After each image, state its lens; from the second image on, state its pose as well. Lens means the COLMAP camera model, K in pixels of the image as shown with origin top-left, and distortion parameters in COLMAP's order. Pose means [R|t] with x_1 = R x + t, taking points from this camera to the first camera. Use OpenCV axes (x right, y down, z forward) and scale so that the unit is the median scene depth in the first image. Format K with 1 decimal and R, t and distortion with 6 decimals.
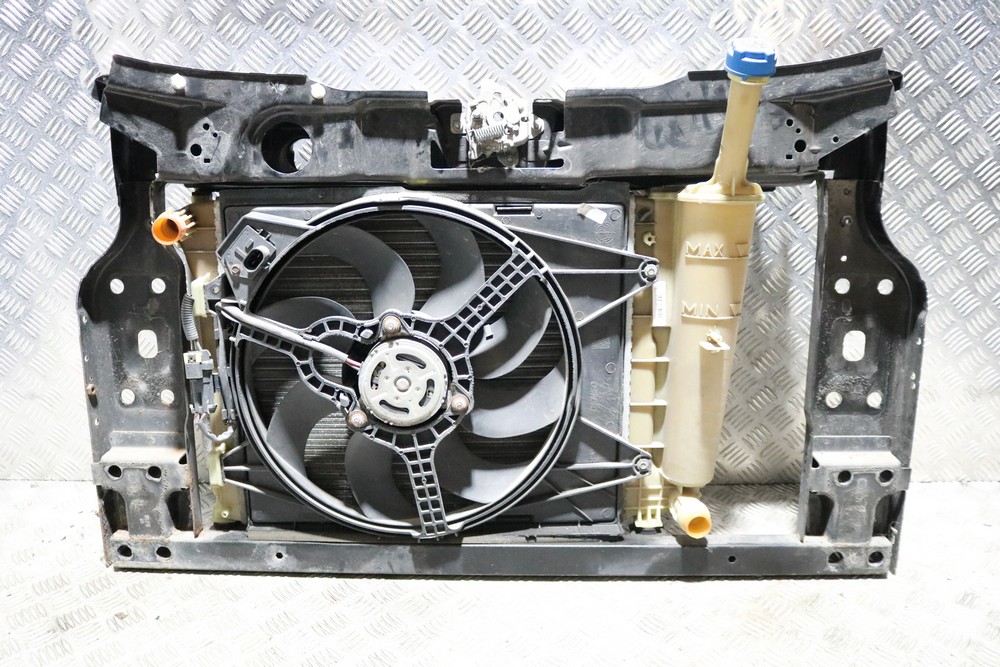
lens RADIAL K [[791.4, 0, 500.0], [0, 791.4, 333.5], [0, 0, 1]] dist [-0.138953, 0.106948]
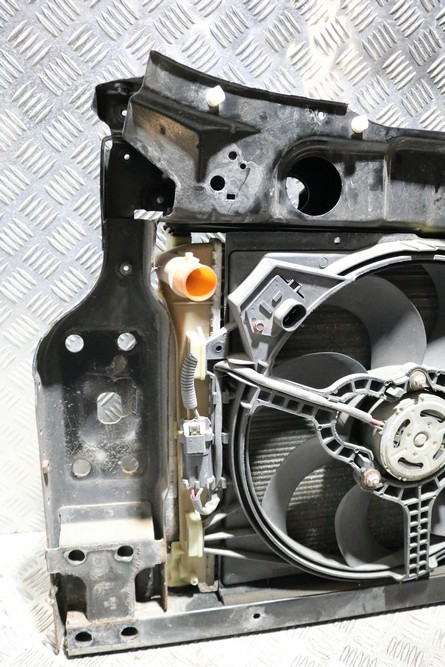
lens RADIAL K [[527.9, 0, 222.5], [0, 527.9, 333.5], [0, 0, 1]] dist [-0.138953, 0.106948]
pose [[0.976393, -0.030730, 0.213807, -0.486855], [0.025814, 0.999335, 0.025746, -0.087509], [-0.214456, -0.019619, 0.976537, 0.430619]]
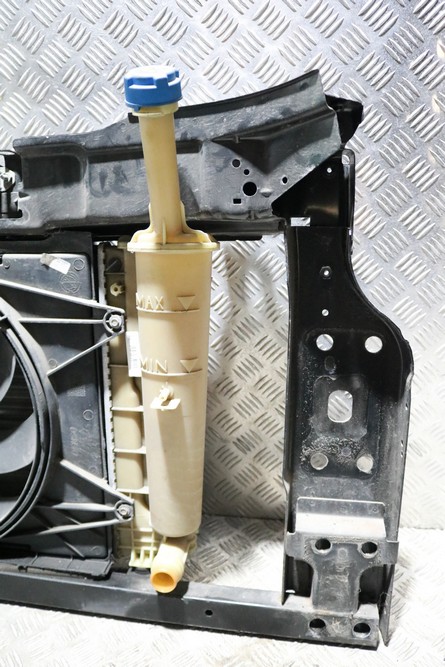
lens RADIAL K [[527.9, 0, 222.5], [0, 527.9, 333.5], [0, 0, 1]] dist [-0.138953, 0.106948]
pose [[0.990465, 0.031837, -0.134036, 0.407835], [-0.033785, 0.999354, -0.012282, -0.060451], [0.133559, 0.016694, 0.990900, 0.362196]]
